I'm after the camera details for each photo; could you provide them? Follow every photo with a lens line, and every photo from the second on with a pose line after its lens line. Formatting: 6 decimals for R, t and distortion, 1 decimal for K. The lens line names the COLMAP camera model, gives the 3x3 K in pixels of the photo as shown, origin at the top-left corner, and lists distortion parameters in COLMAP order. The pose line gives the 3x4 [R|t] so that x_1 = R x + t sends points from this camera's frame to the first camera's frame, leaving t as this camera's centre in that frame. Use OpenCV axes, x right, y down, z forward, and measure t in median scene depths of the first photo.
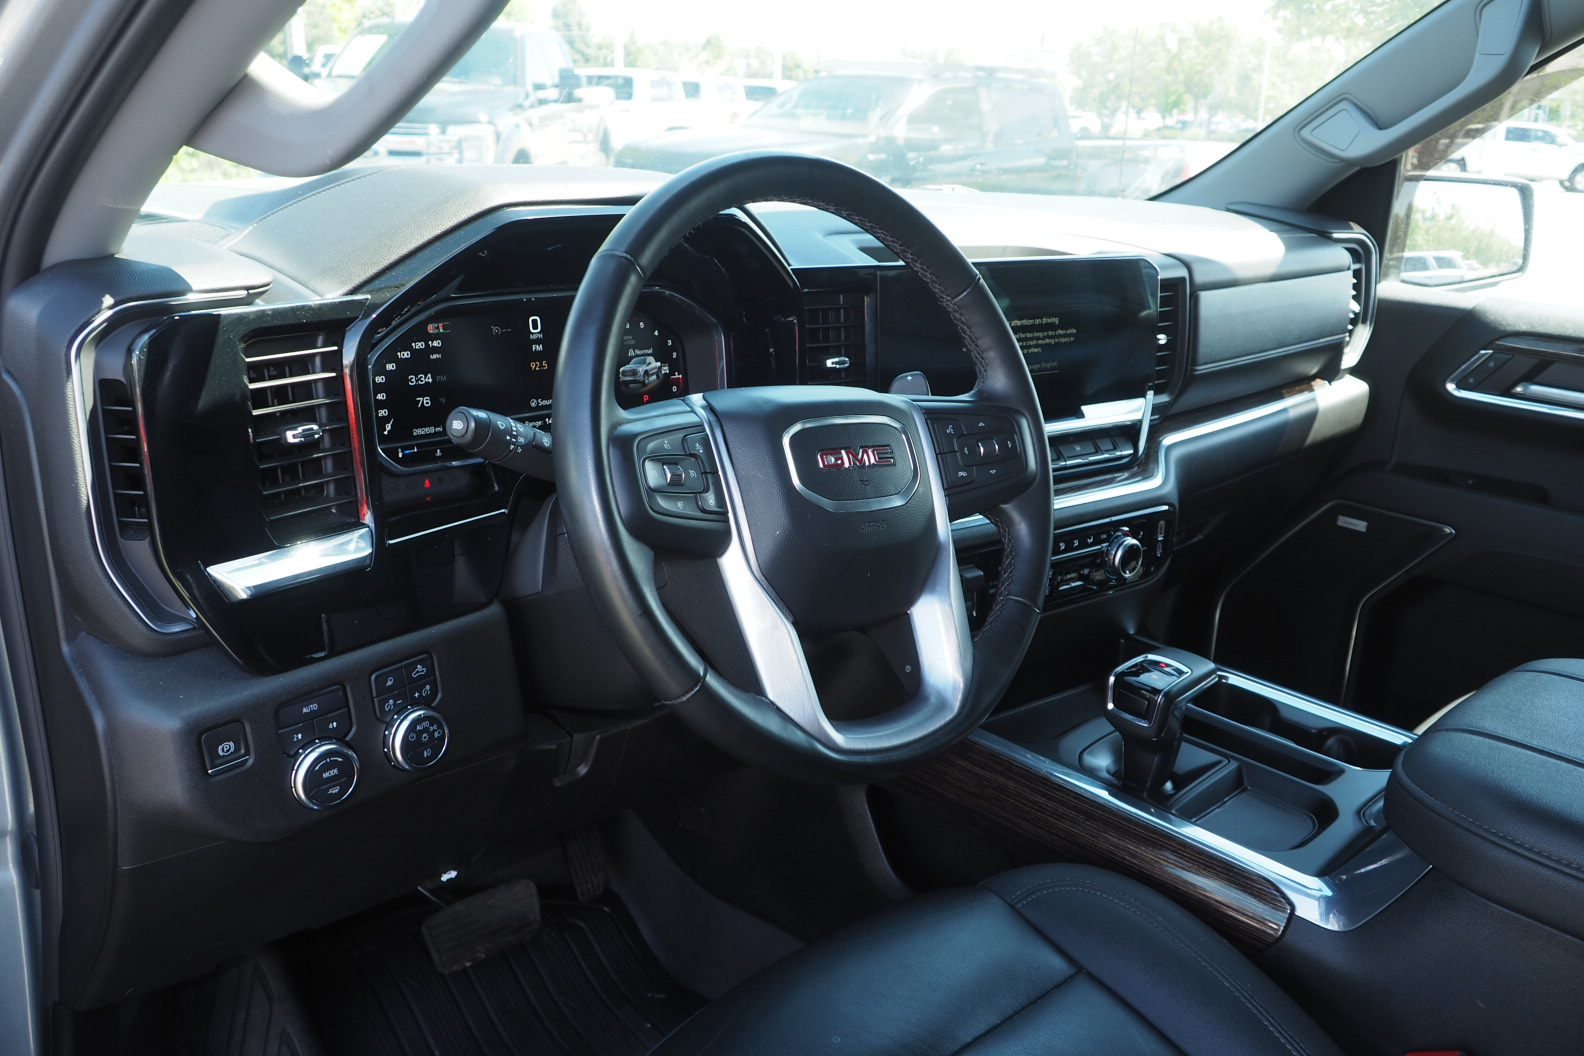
lens RADIAL K [[1286.5, 0, 777.8], [0, 1286.5, 511.9], [0, 0, 1]] dist [-0.016614, -0.019529]
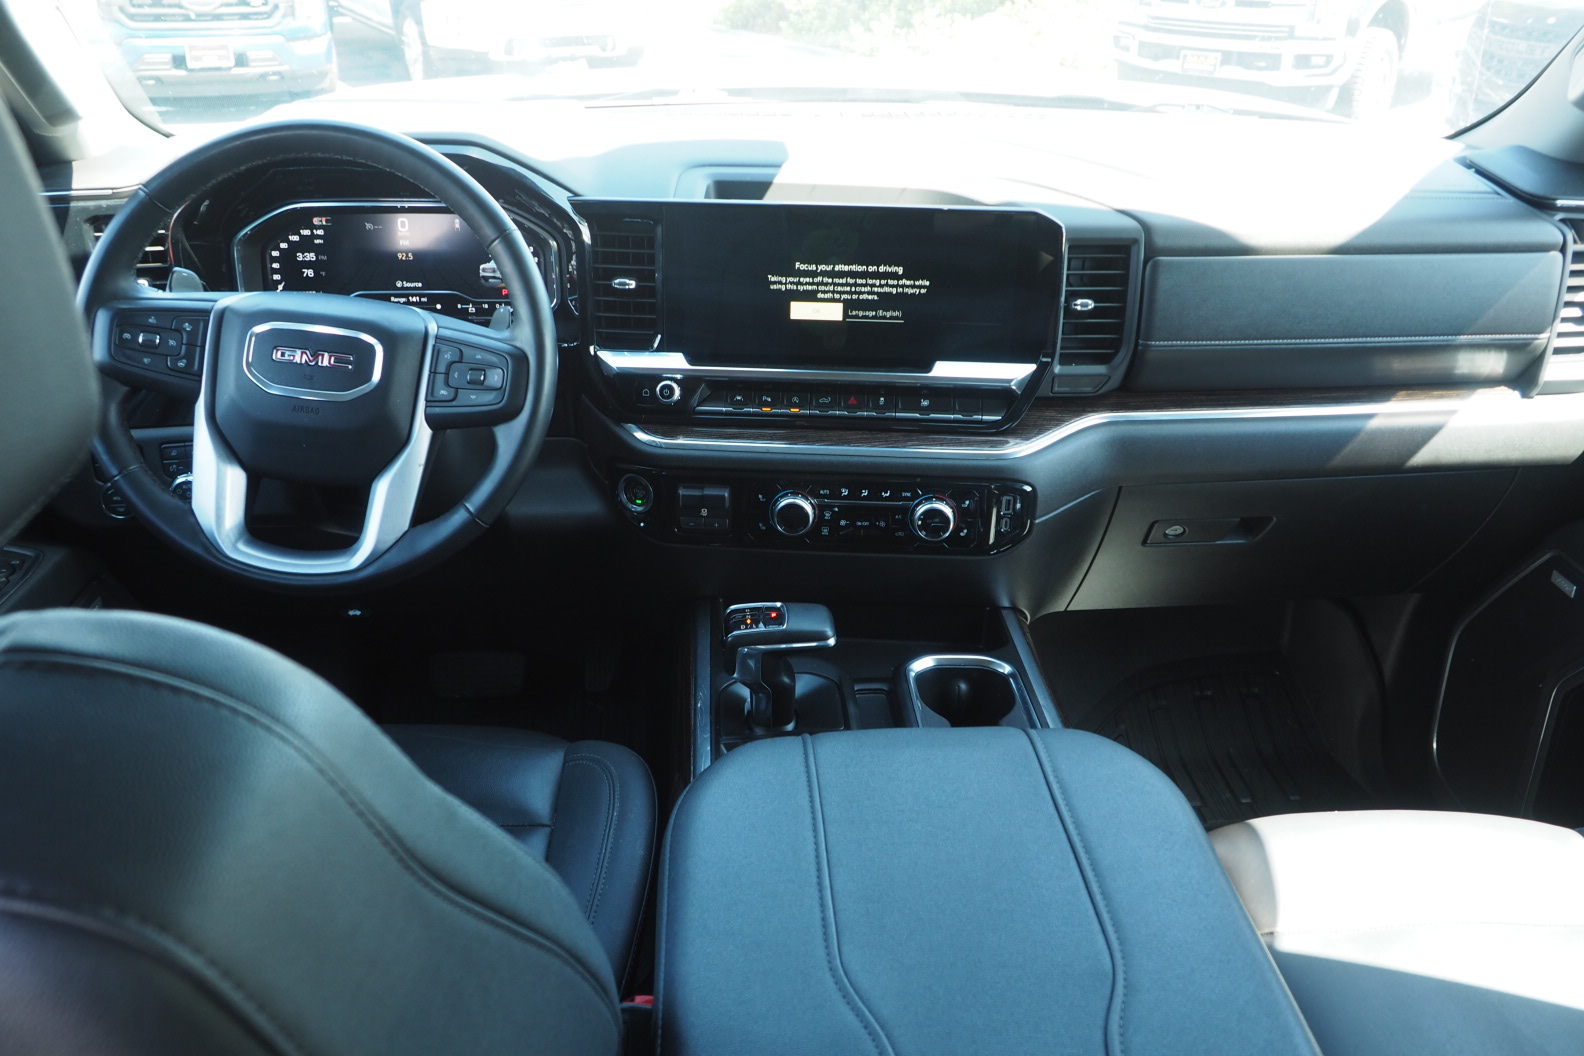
lens RADIAL K [[1286.5, 0, 774.3], [0, 1286.5, 502.2], [0, 0, 1]] dist [-0.016614, -0.019529]
pose [[0.761639, 0.233984, -0.604282, 0.771881], [-0.169728, 0.972010, 0.162446, -0.118162], [0.625378, -0.021162, 0.780035, 0.164177]]
